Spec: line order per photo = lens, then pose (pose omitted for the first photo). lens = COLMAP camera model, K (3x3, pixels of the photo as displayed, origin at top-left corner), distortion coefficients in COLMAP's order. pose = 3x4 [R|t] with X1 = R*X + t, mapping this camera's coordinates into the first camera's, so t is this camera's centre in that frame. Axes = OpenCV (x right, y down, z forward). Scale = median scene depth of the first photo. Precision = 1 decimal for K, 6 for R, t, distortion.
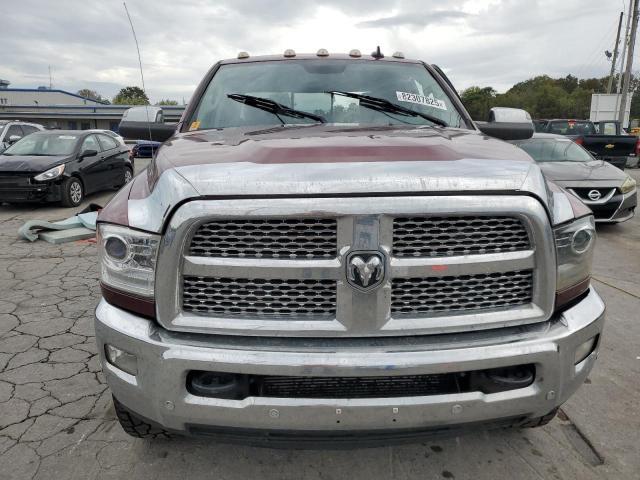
lens RADIAL K [[488.6, 0, 319.3], [0, 488.6, 236.5], [0, 0, 1]] dist [0.004613, 0.012923]
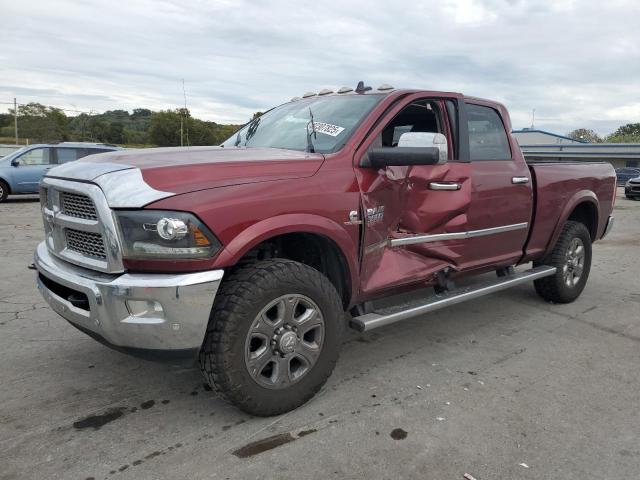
lens RADIAL K [[488.6, 0, 325.7], [0, 488.6, 240.4], [0, 0, 1]] dist [0.004613, 0.012923]
pose [[0.612125, 0.136911, -0.778819, 1.272027], [-0.189999, 0.981510, 0.023210, -0.052860], [0.767596, 0.133767, 0.626820, 0.362477]]
